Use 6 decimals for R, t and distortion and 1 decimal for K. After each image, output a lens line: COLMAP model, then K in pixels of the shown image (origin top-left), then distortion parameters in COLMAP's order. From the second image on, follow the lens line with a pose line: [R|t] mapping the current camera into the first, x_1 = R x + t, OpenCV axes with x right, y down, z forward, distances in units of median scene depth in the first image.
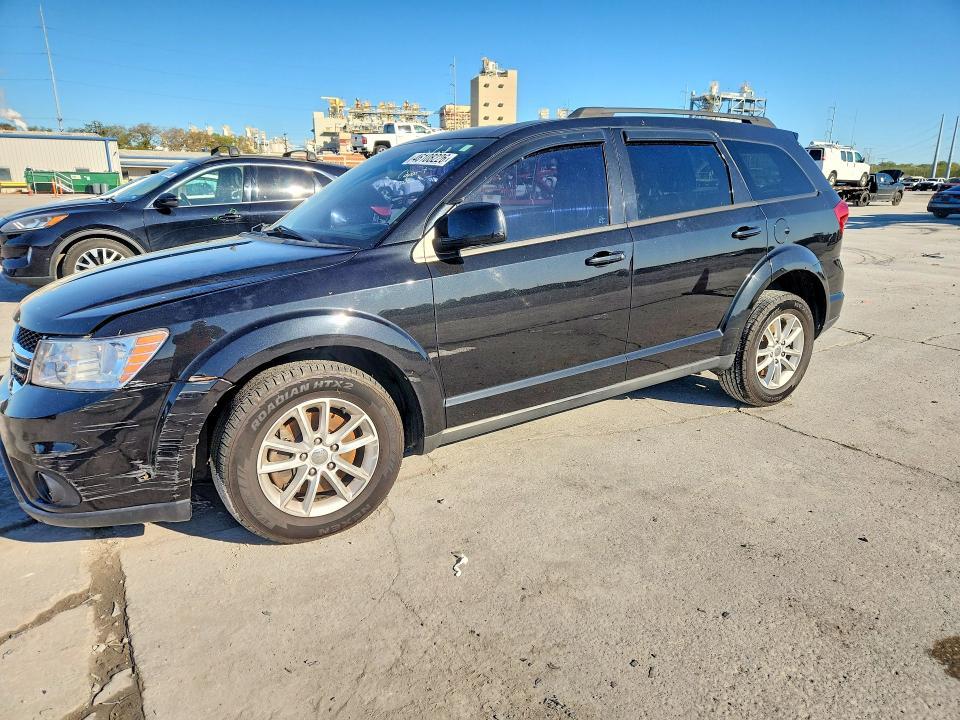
lens RADIAL K [[645.0, 0, 480.0], [0, 645.0, 360.0], [0, 0, 1]] dist [0.001532, 0.000890]
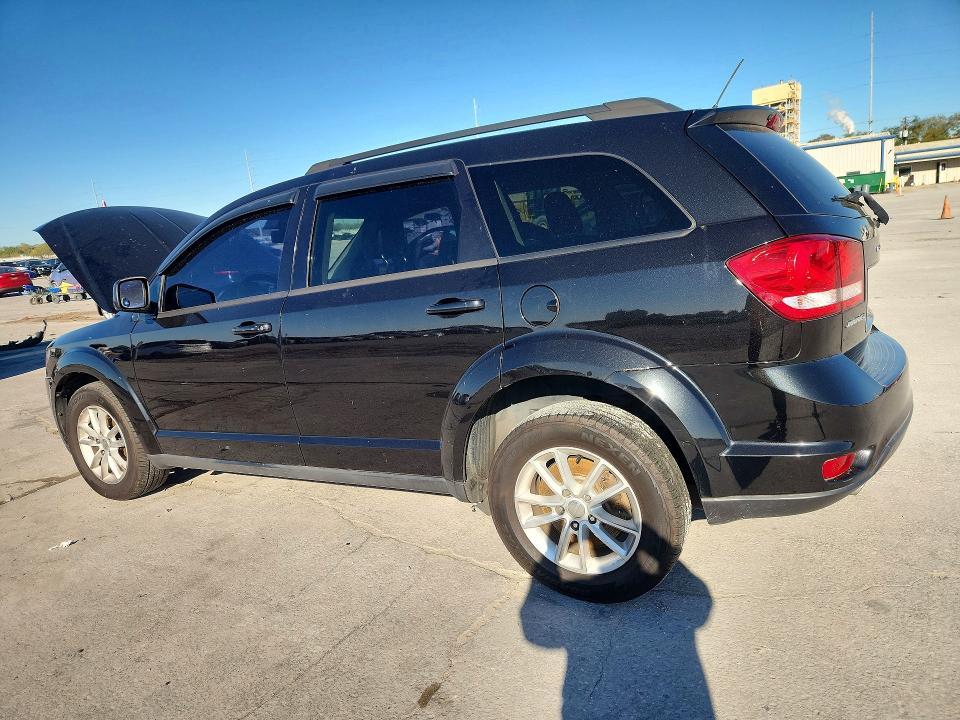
lens RADIAL K [[645.0, 0, 480.0], [0, 645.0, 360.0], [0, 0, 1]] dist [0.001532, 0.000890]
pose [[0.478453, 0.131796, -0.868166, 1.009736], [-0.131984, 0.988234, 0.077286, -0.197565], [0.868138, 0.077606, 0.490219, 0.700863]]
